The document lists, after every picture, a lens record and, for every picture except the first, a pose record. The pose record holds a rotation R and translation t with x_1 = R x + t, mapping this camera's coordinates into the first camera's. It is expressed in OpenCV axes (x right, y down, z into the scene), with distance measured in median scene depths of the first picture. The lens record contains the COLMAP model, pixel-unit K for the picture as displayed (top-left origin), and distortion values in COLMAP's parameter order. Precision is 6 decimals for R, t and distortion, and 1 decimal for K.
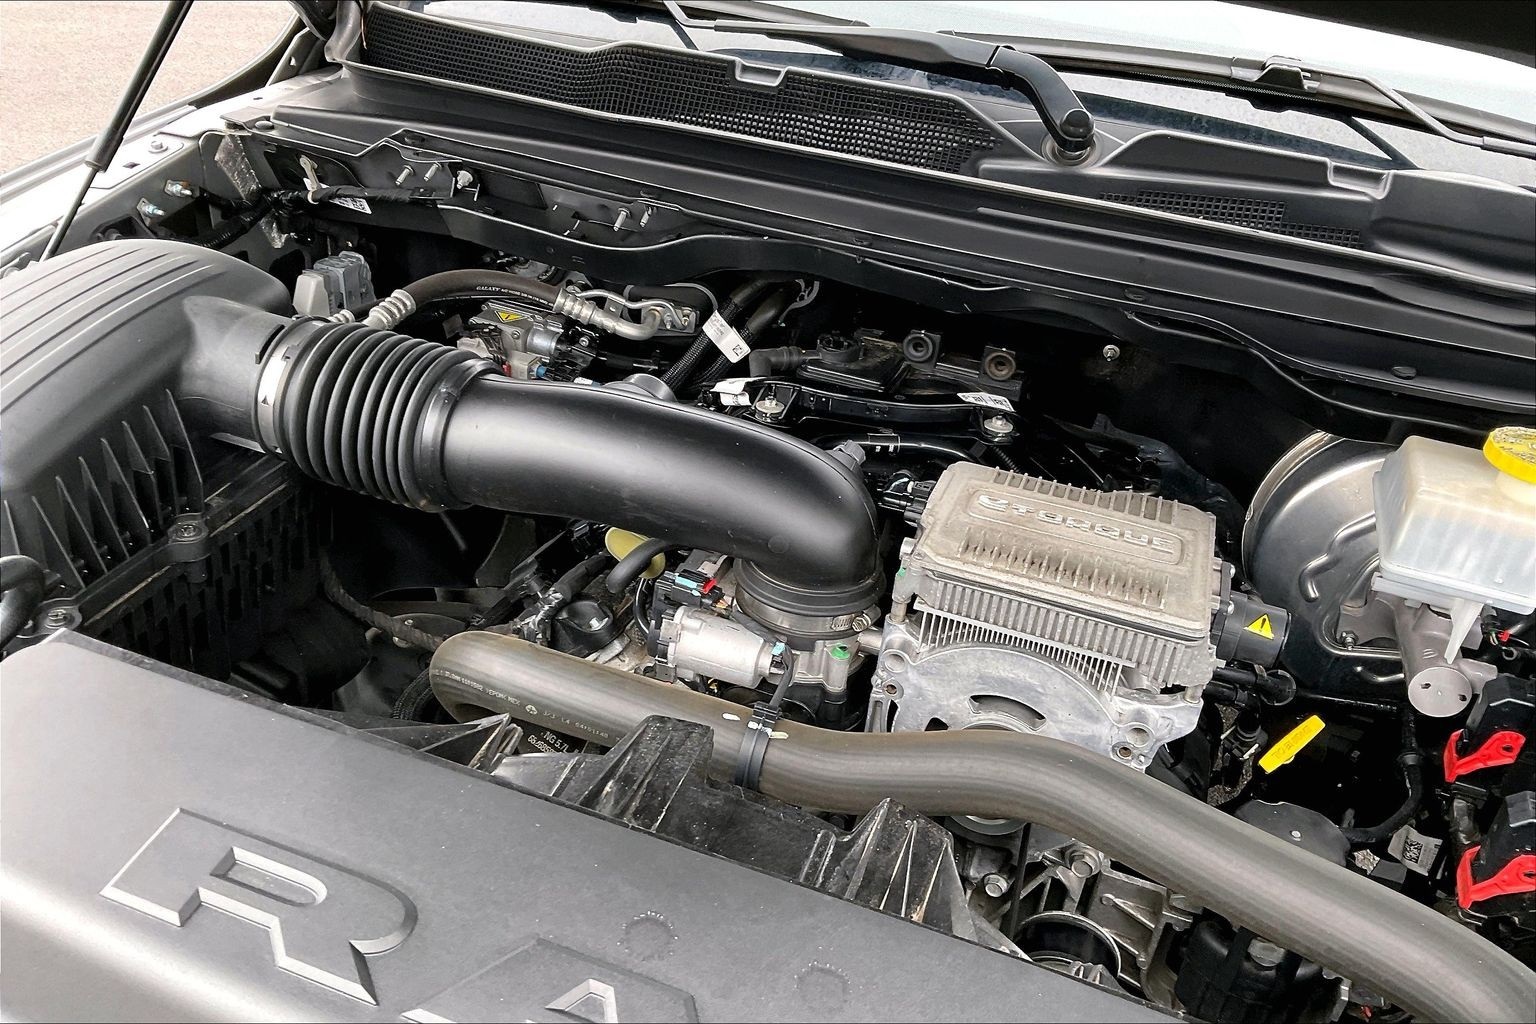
lens RADIAL K [[1296.7, 0, 771.3], [0, 1296.7, 510.0], [0, 0, 1]] dist [0.099772, -0.250107]
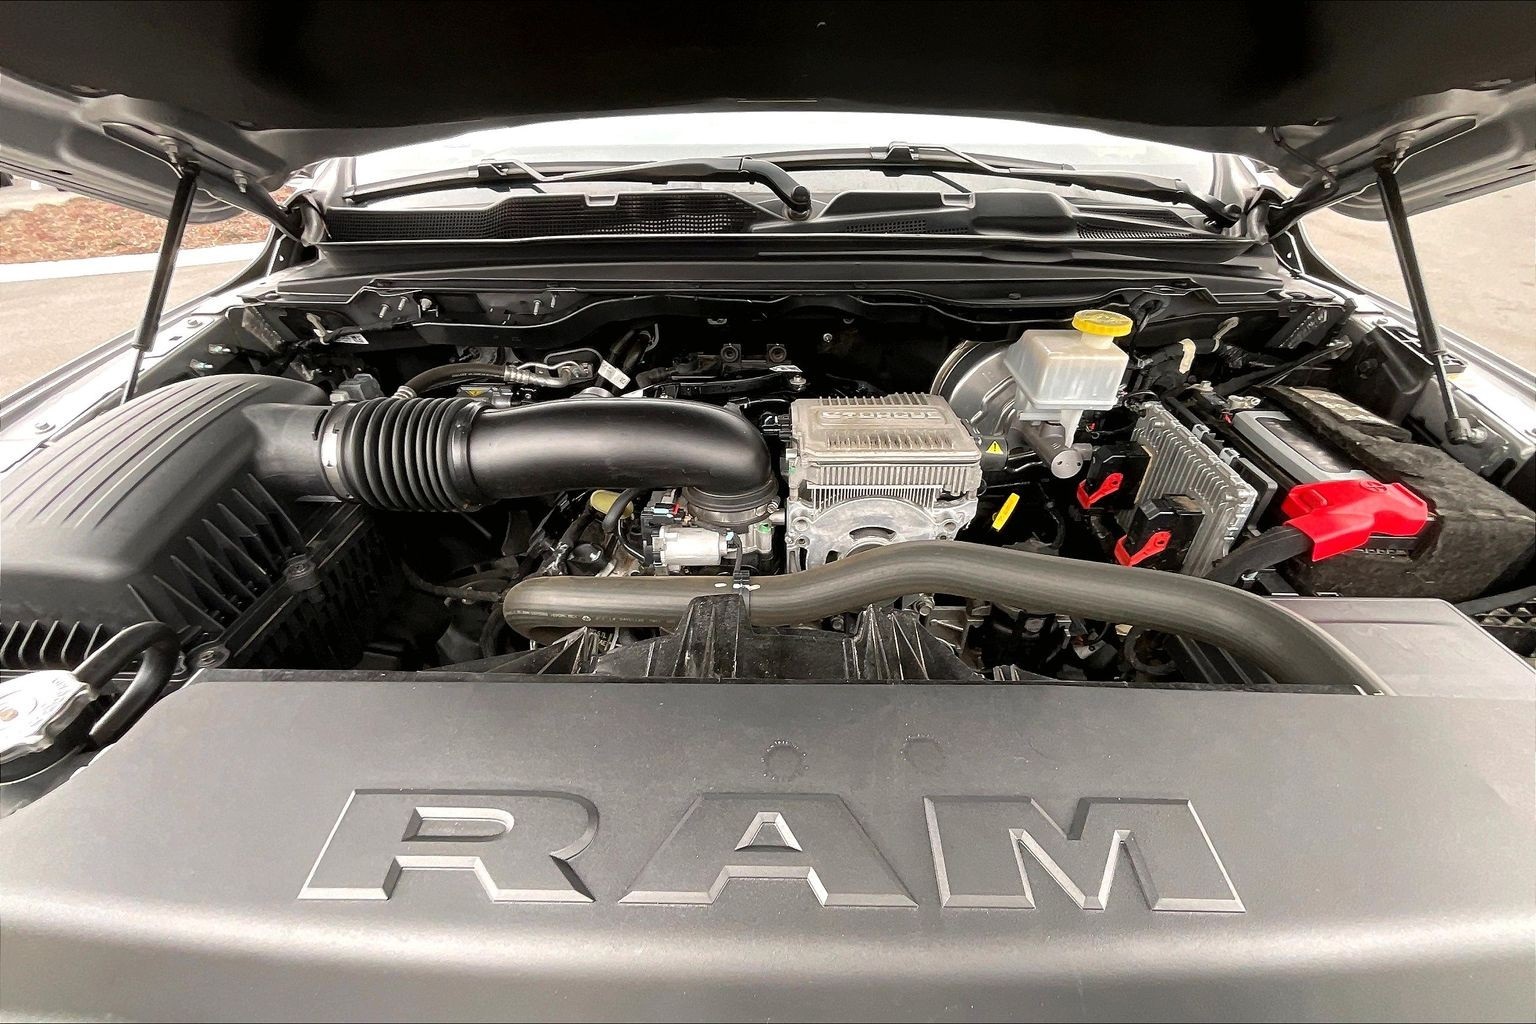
lens RADIAL K [[624.0, 0, 772.4], [0, 624.0, 519.4], [0, 0, 1]] dist [-0.035010, 0.021982]
pose [[0.940288, -0.261927, 0.217378, -0.096025], [0.243969, 0.963951, 0.106193, 0.018233], [-0.237356, -0.046819, 0.970294, 0.236414]]
